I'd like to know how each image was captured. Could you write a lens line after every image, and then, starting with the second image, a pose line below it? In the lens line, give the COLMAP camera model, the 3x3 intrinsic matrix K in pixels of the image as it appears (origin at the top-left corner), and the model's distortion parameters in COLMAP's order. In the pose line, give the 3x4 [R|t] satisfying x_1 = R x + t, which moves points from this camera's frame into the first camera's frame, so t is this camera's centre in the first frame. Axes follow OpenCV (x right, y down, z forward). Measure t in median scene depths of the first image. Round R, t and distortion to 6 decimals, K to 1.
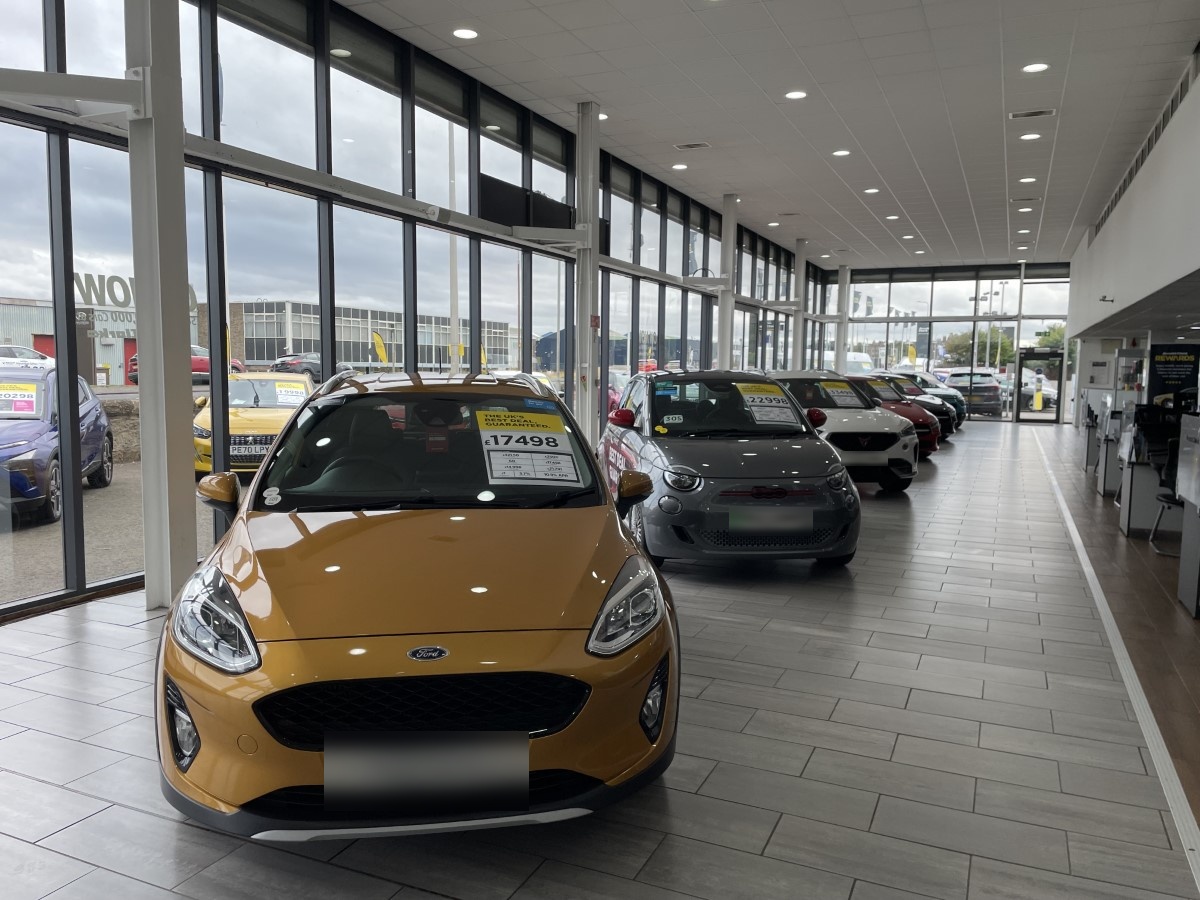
lens RADIAL K [[908.1, 0, 603.0], [0, 908.1, 451.1], [0, 0, 1]] dist [0.074477, -0.094089]
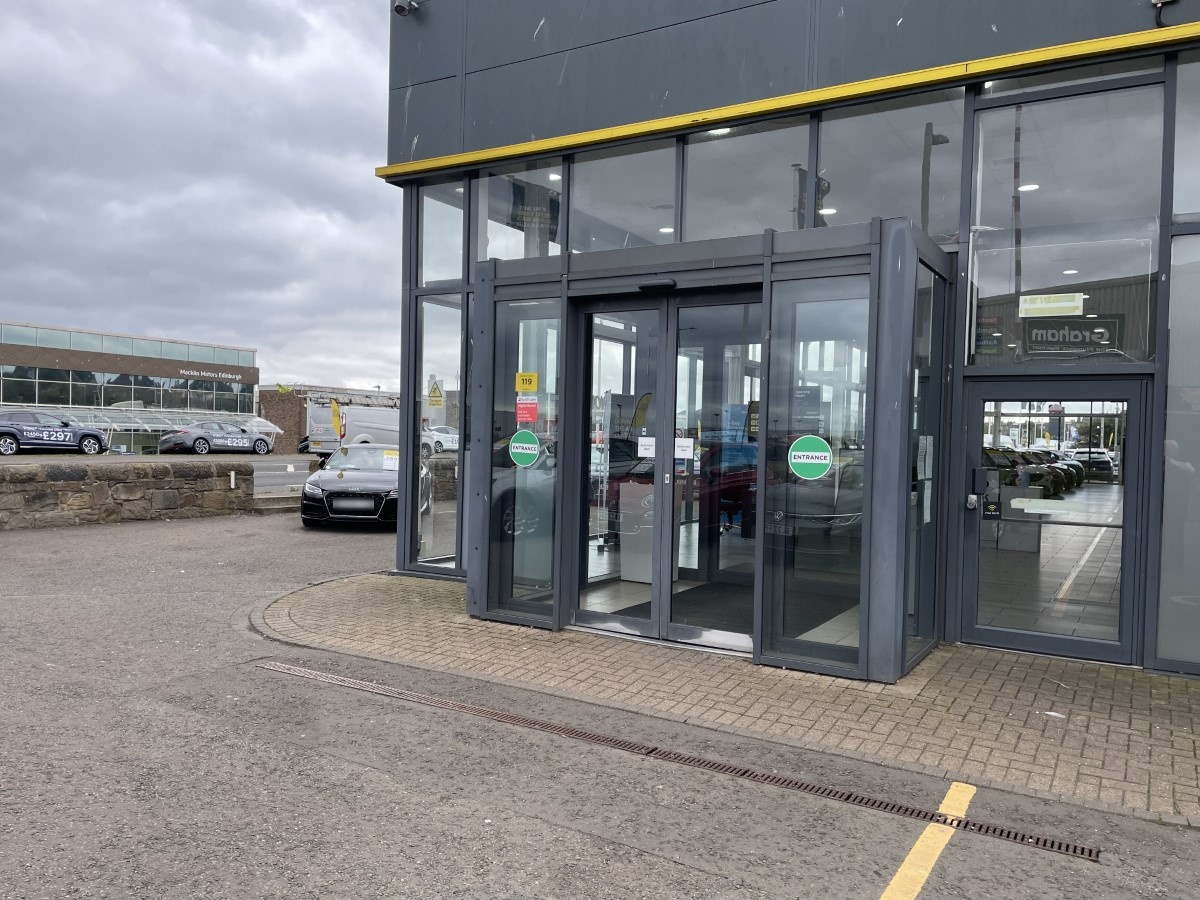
lens RADIAL K [[908.1, 0, 587.1], [0, 908.1, 455.7], [0, 0, 1]] dist [0.074477, -0.094089]
pose [[0.990661, 0.016598, -0.135335, -0.202170], [-0.027028, 0.996772, -0.075596, 0.056302], [0.133643, 0.078548, 0.987912, -0.578872]]
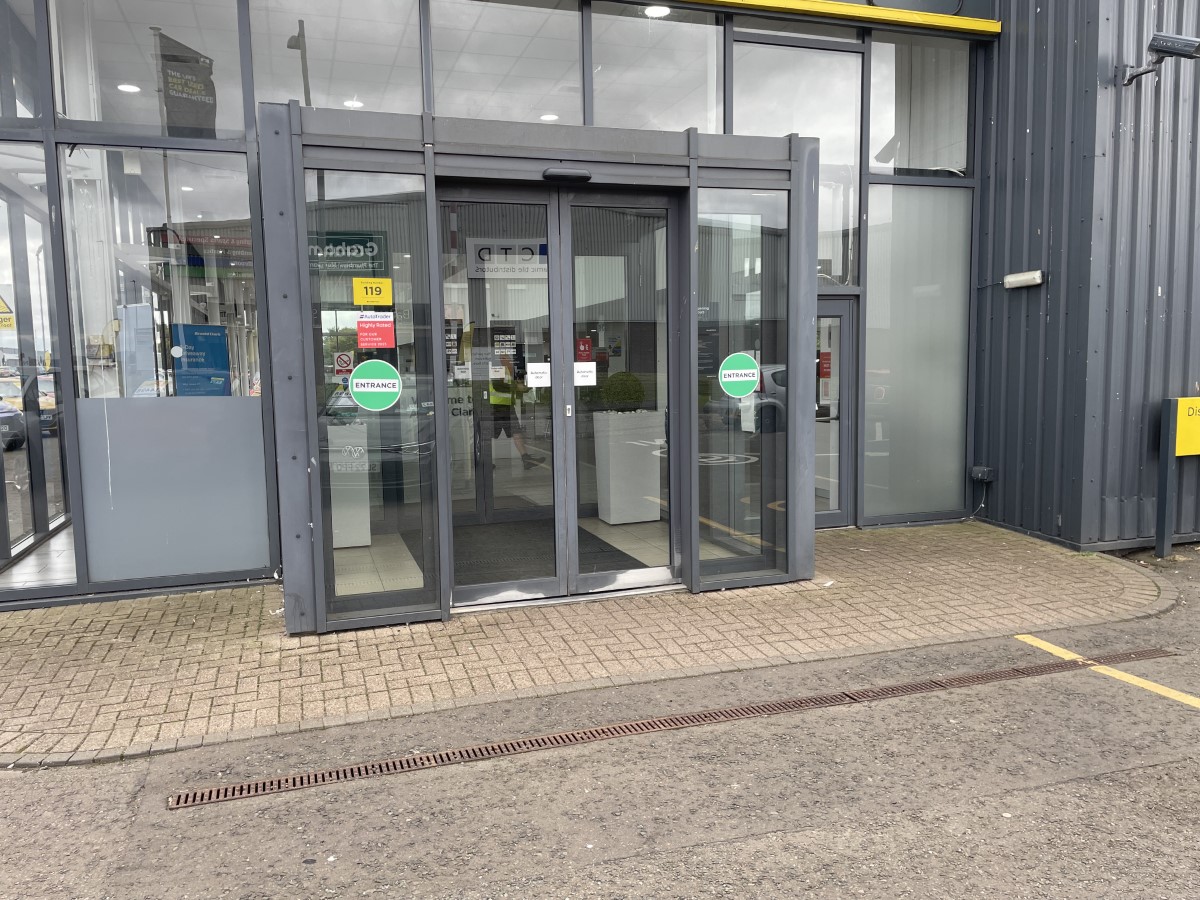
lens RADIAL K [[908.1, 0, 602.8], [0, 908.1, 462.3], [0, 0, 1]] dist [0.074477, -0.094089]
pose [[0.741721, -0.101760, 0.662944, -0.353382], [0.089543, 0.994599, 0.052484, 0.044525], [-0.664704, 0.020434, 0.746827, -0.491711]]
